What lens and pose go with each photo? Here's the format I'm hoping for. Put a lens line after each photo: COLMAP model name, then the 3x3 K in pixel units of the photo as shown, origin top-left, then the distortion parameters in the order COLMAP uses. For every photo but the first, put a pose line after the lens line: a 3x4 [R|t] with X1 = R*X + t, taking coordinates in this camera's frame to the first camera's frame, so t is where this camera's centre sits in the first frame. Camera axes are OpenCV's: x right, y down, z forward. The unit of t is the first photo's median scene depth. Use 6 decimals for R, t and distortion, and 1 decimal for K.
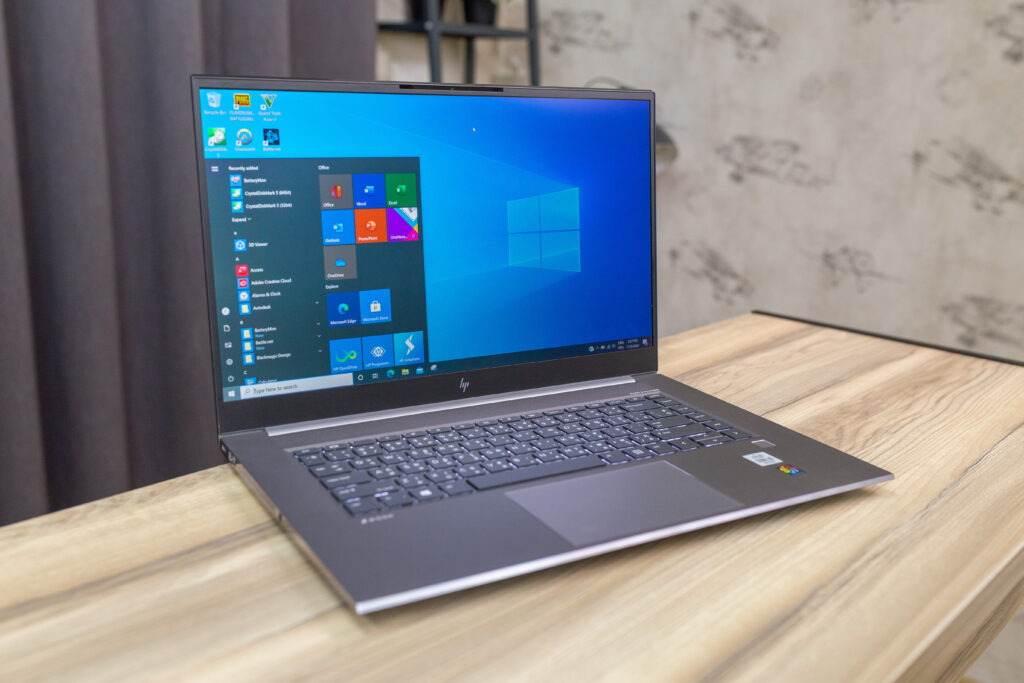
lens RADIAL K [[977.9, 0, 512.0], [0, 977.9, 341.5], [0, 0, 1]] dist [0.002083, 0.000725]
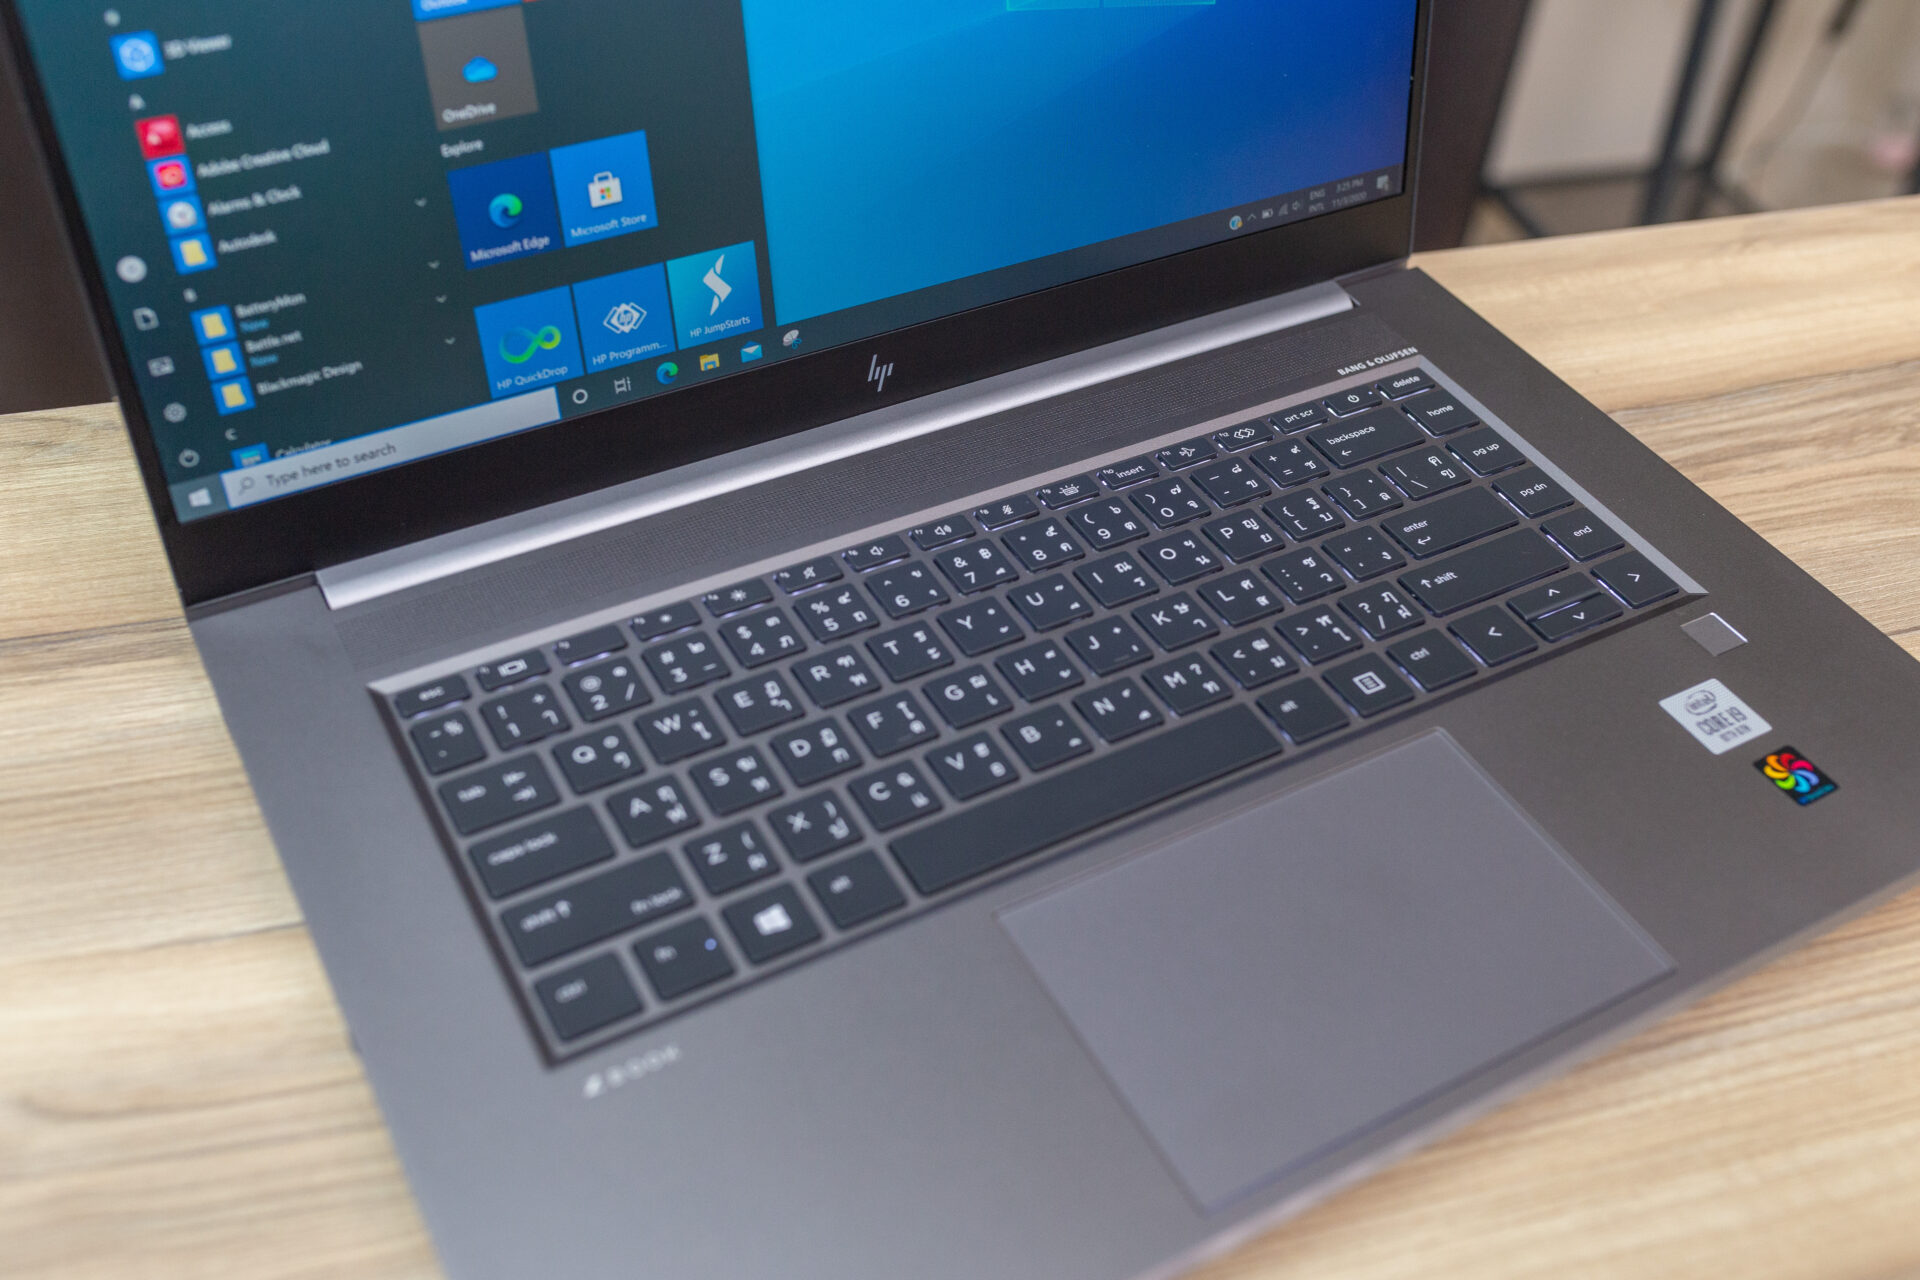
lens RADIAL K [[1940.5, 0, 1041.9], [0, 1940.5, 641.7], [0, 0, 1]] dist [-0.001135, 0.002721]
pose [[0.999736, -0.000658, 0.022961, -0.006597], [-0.009838, 0.891013, 0.453872, -0.206495], [-0.020757, -0.453978, 0.890771, 0.351959]]
